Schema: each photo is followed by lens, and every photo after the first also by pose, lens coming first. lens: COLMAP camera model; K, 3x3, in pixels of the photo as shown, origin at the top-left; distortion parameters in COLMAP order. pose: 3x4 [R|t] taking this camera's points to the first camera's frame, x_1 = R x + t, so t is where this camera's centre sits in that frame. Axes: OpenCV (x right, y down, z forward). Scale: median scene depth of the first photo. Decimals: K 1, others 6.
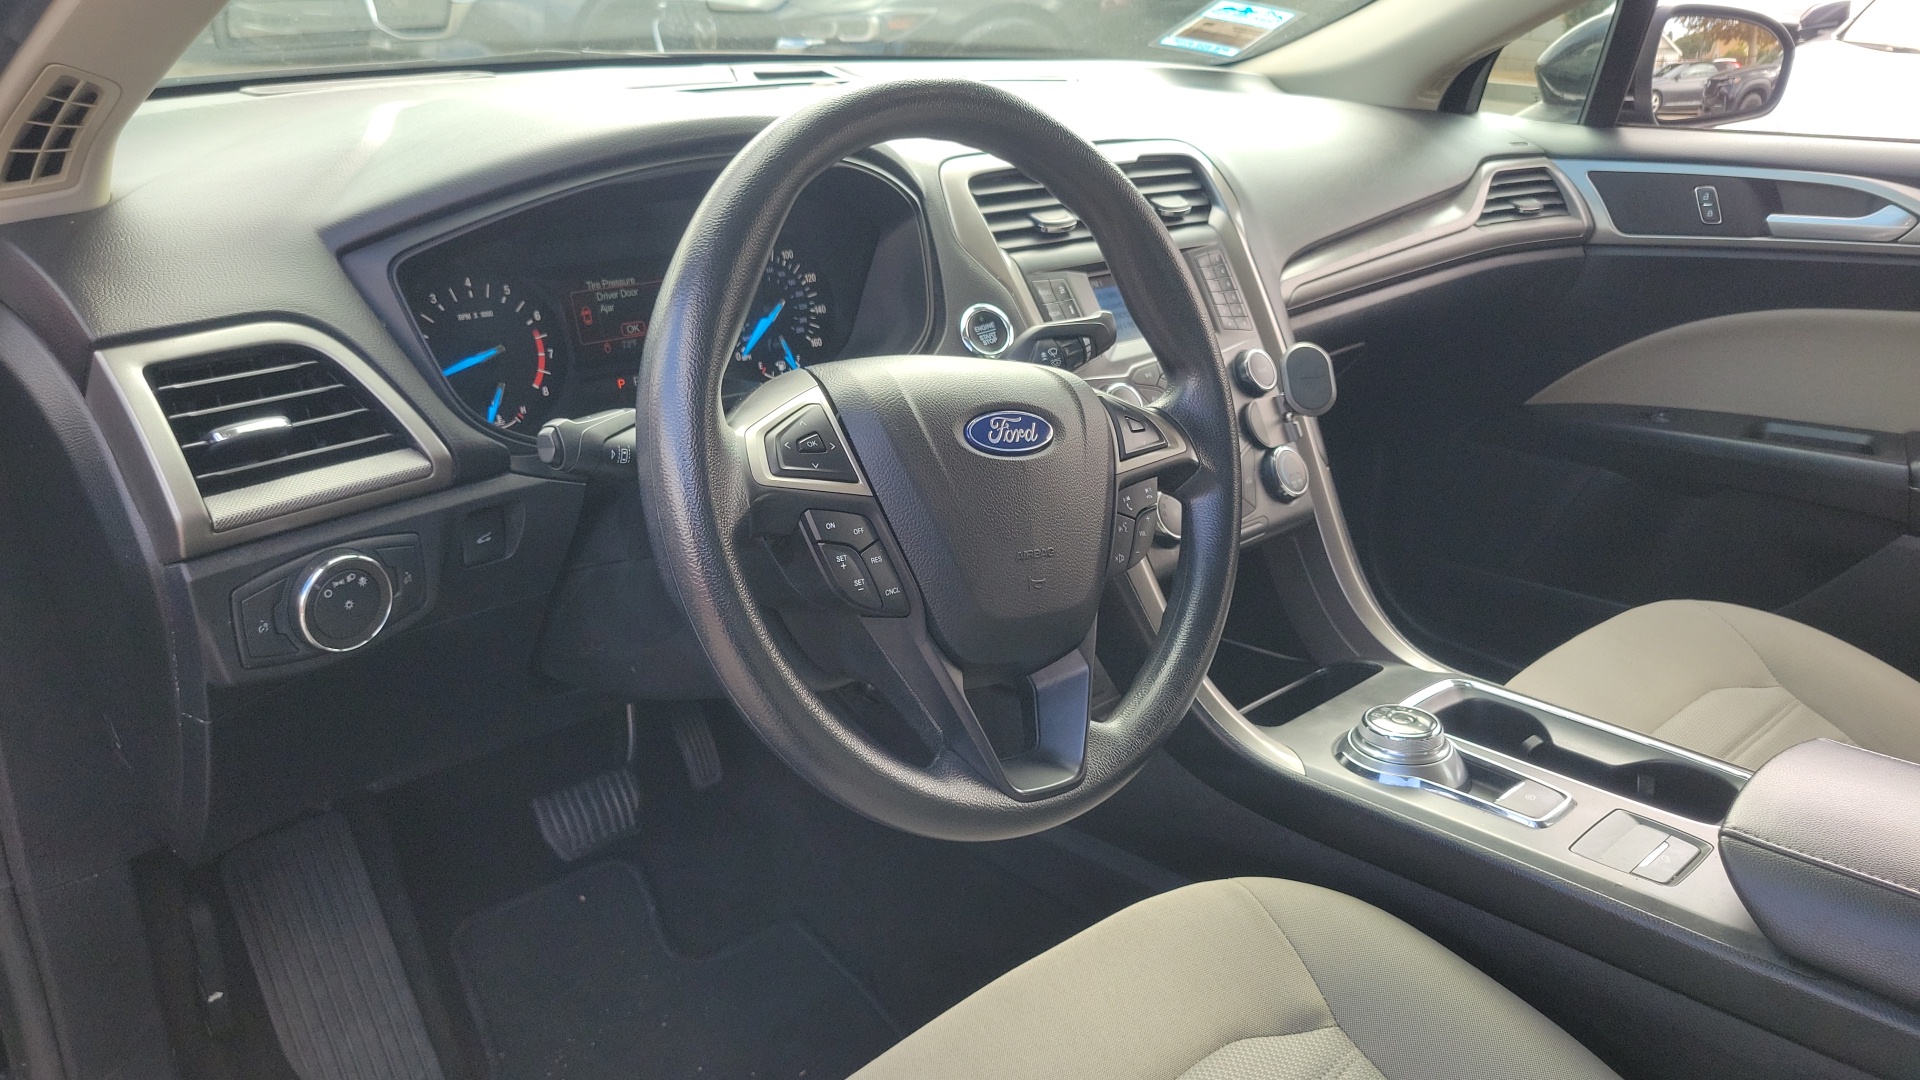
lens RADIAL K [[1511.8, 0, 990.8], [0, 1511.8, 510.0], [0, 0, 1]] dist [0.021260, -0.008361]
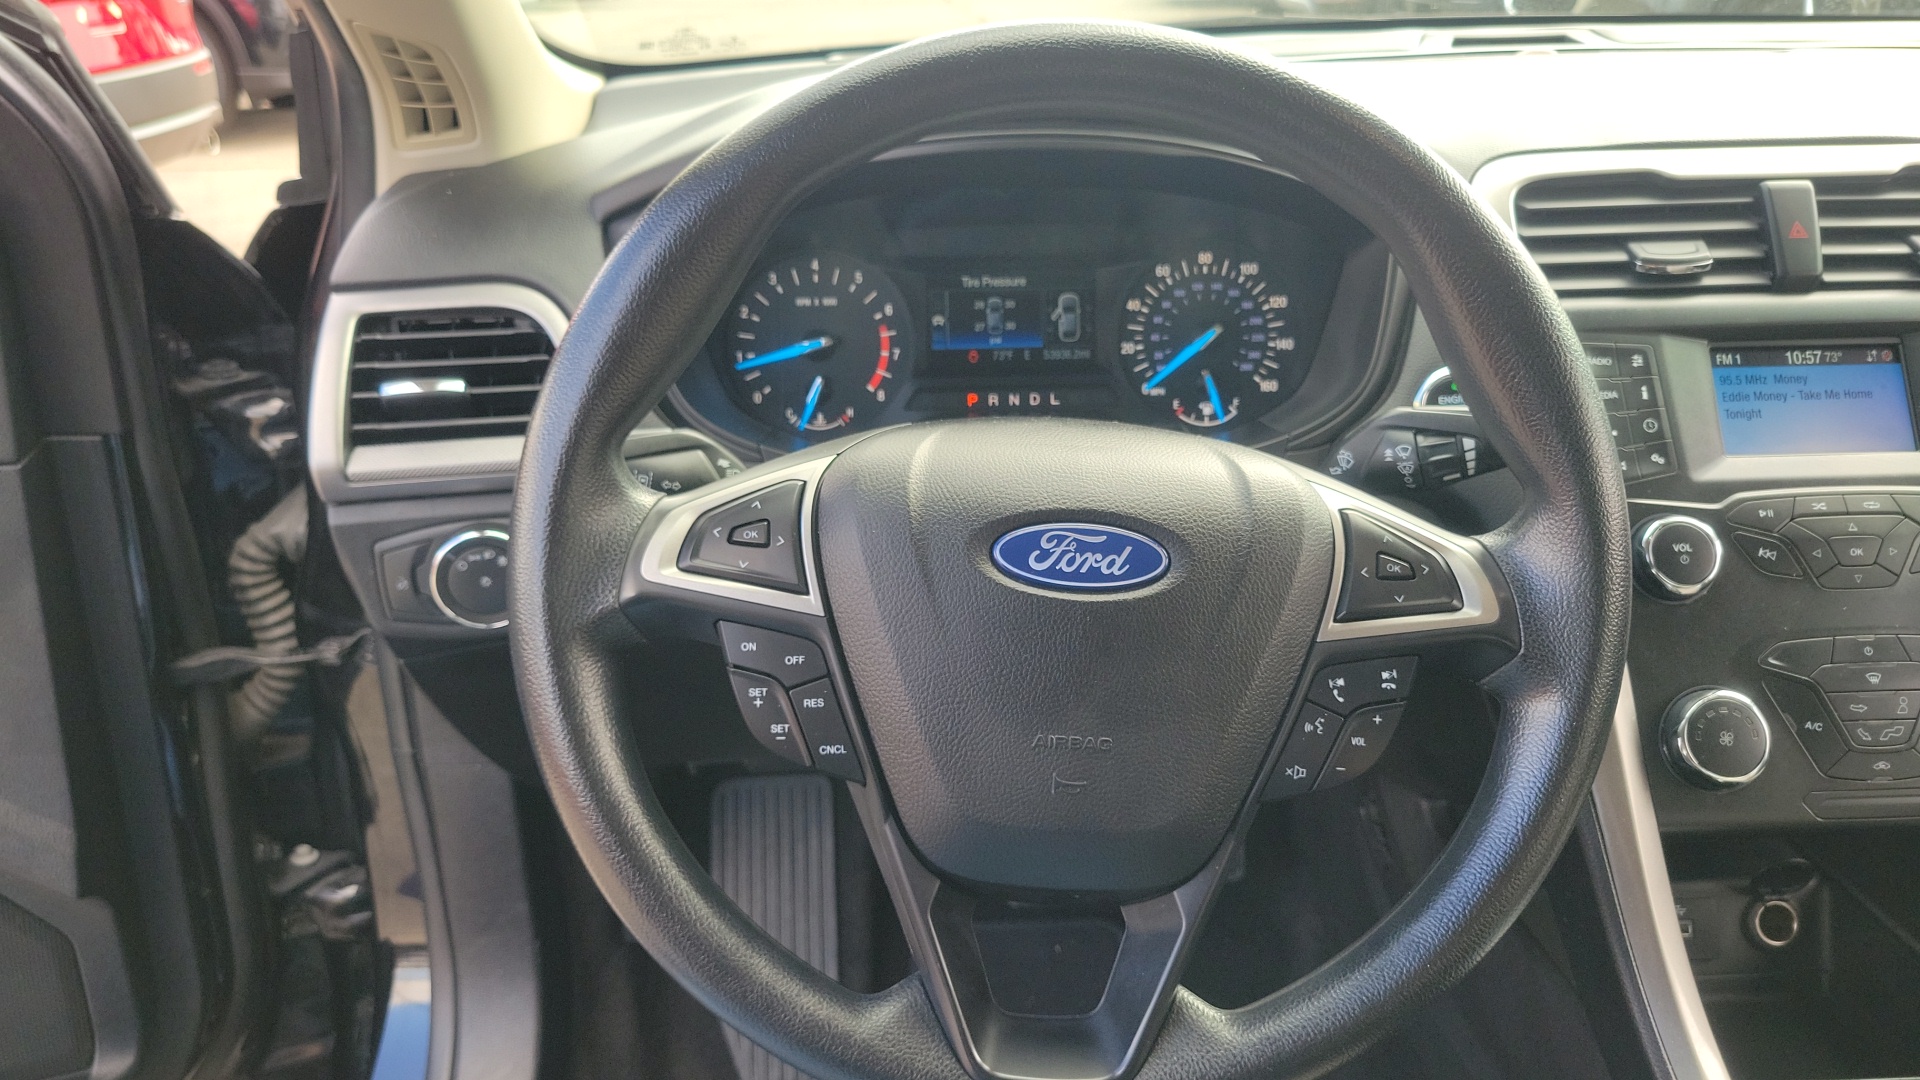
lens RADIAL K [[1511.8, 0, 973.6], [0, 1511.8, 524.5], [0, 0, 1]] dist [0.021260, -0.008361]
pose [[0.728998, 0.205455, -0.652955, 0.337849], [-0.192577, 0.976923, 0.092389, -0.096901], [0.656869, 0.058392, 0.751740, 0.376211]]
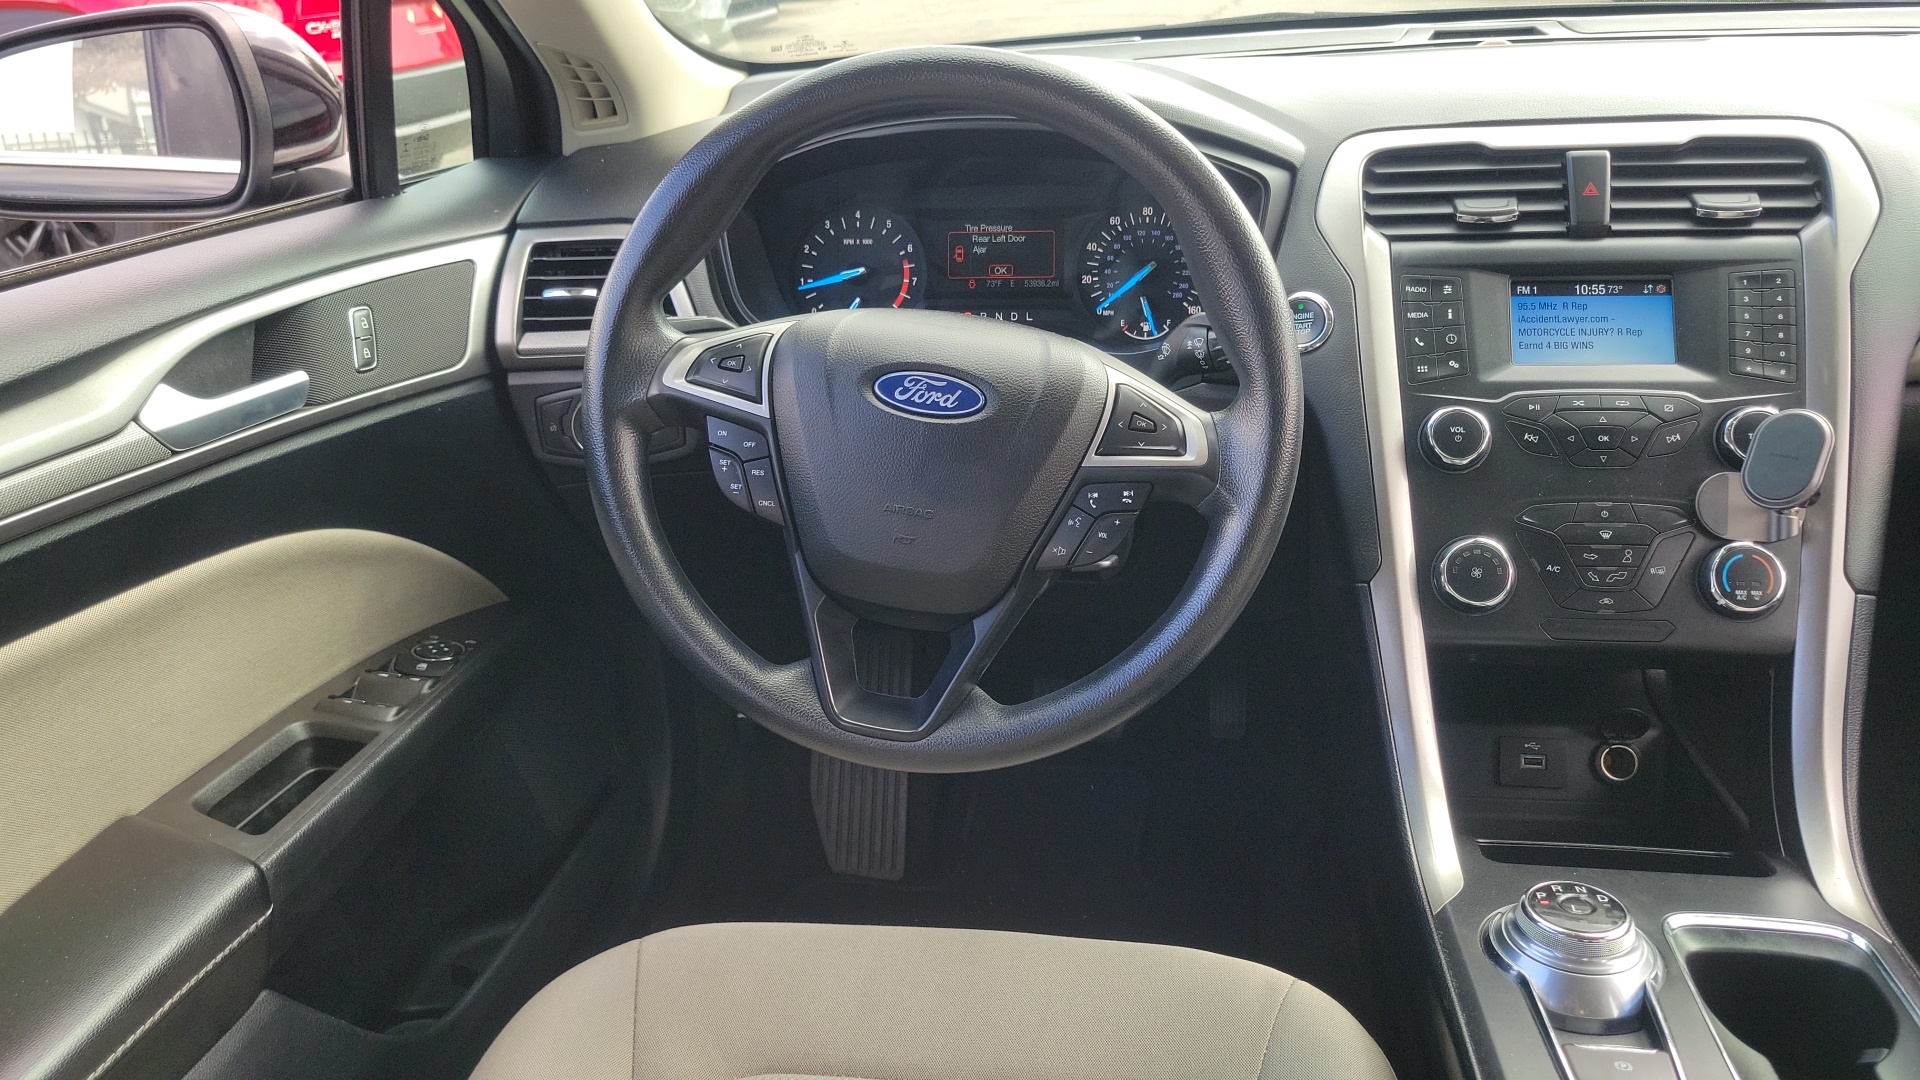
lens RADIAL K [[1511.8, 0, 933.9], [0, 1511.8, 529.9], [0, 0, 1]] dist [0.021260, -0.008361]
pose [[0.578828, 0.247095, -0.777112, 0.691658], [-0.212367, 0.965778, 0.148904, -0.095326], [0.787311, 0.078843, 0.611494, 0.303030]]
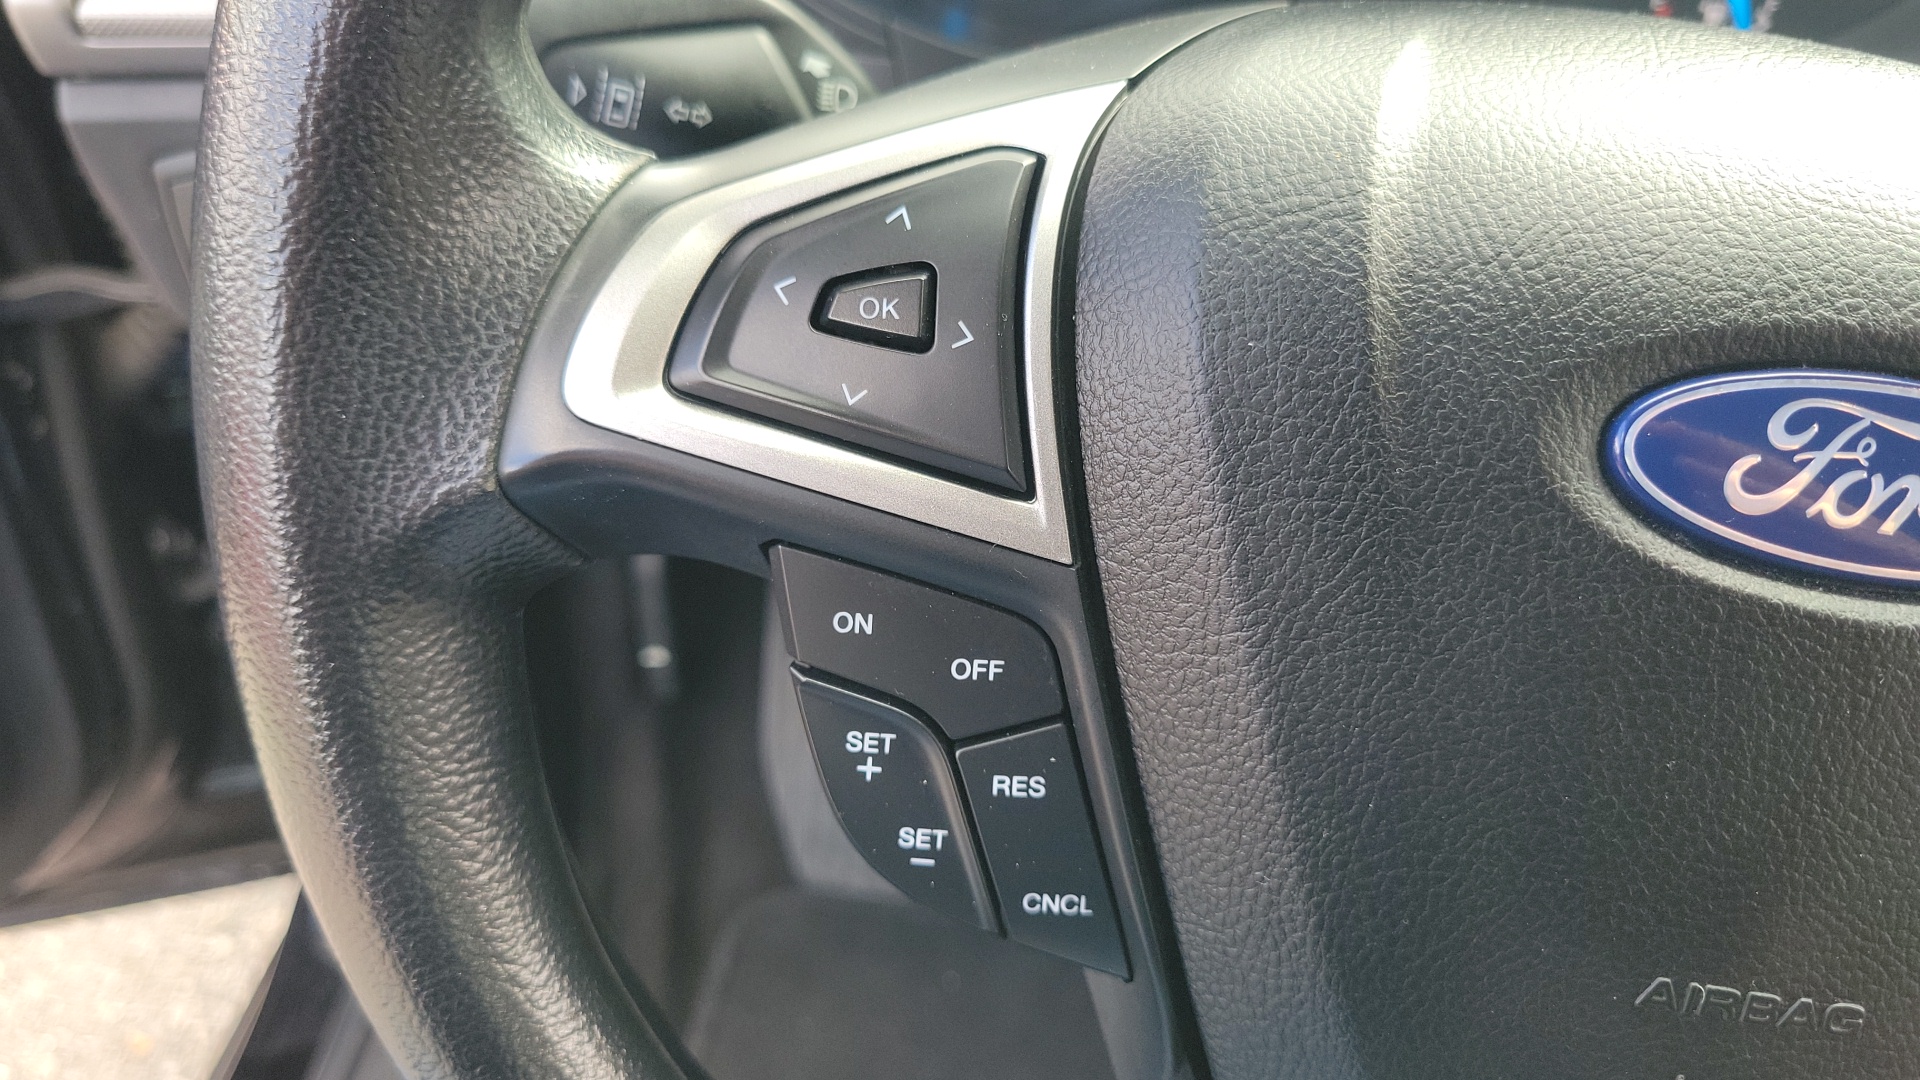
lens RADIAL K [[1511.8, 0, 965.0], [0, 1511.8, 548.7], [0, 0, 1]] dist [0.021260, -0.008361]
pose [[0.662124, 0.446361, -0.601959, 0.050765], [-0.266402, 0.890989, 0.367653, -0.072597], [0.700445, -0.083069, 0.708856, 0.610586]]
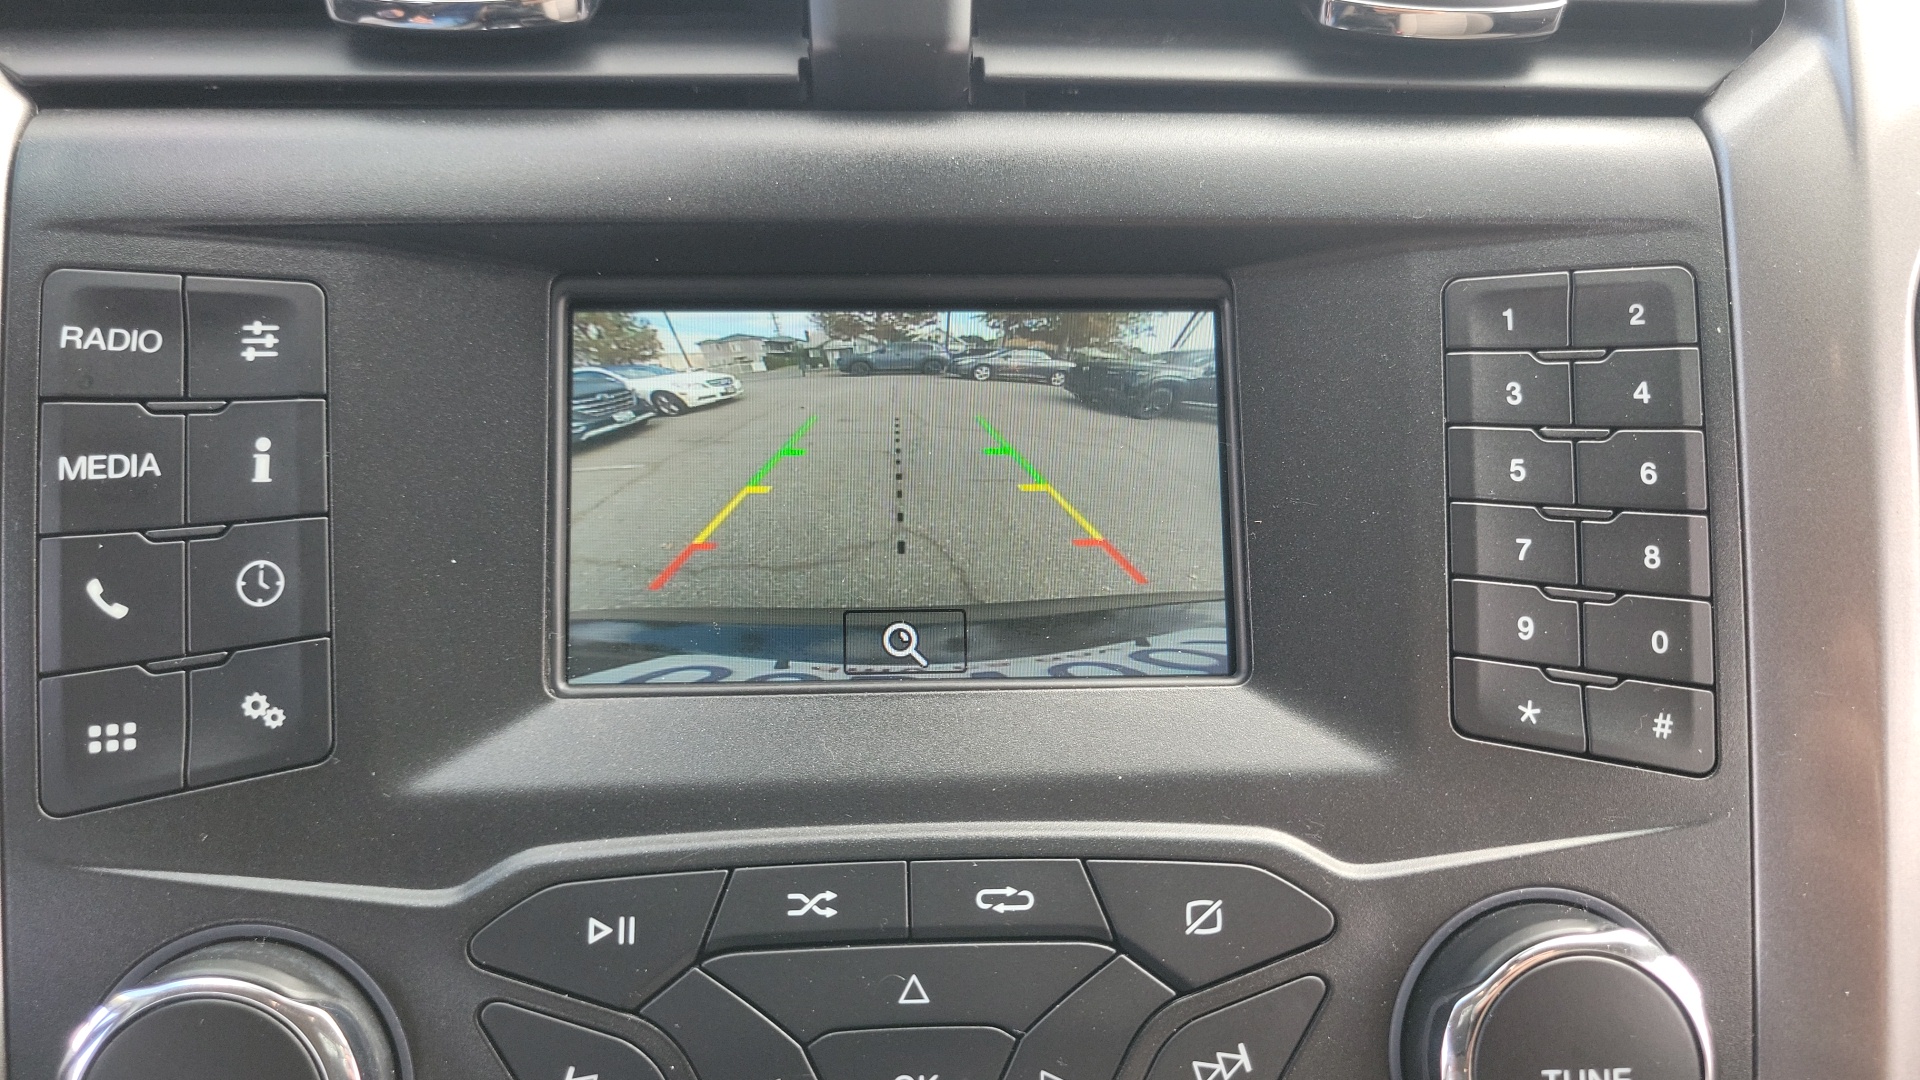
lens RADIAL K [[1511.8, 0, 970.7], [0, 1511.8, 533.2], [0, 0, 1]] dist [0.021260, -0.008361]
pose [[0.744625, 0.286408, -0.602913, 0.274034], [-0.218508, 0.958088, 0.185264, -0.209872], [0.630705, -0.006211, 0.775998, 1.083115]]
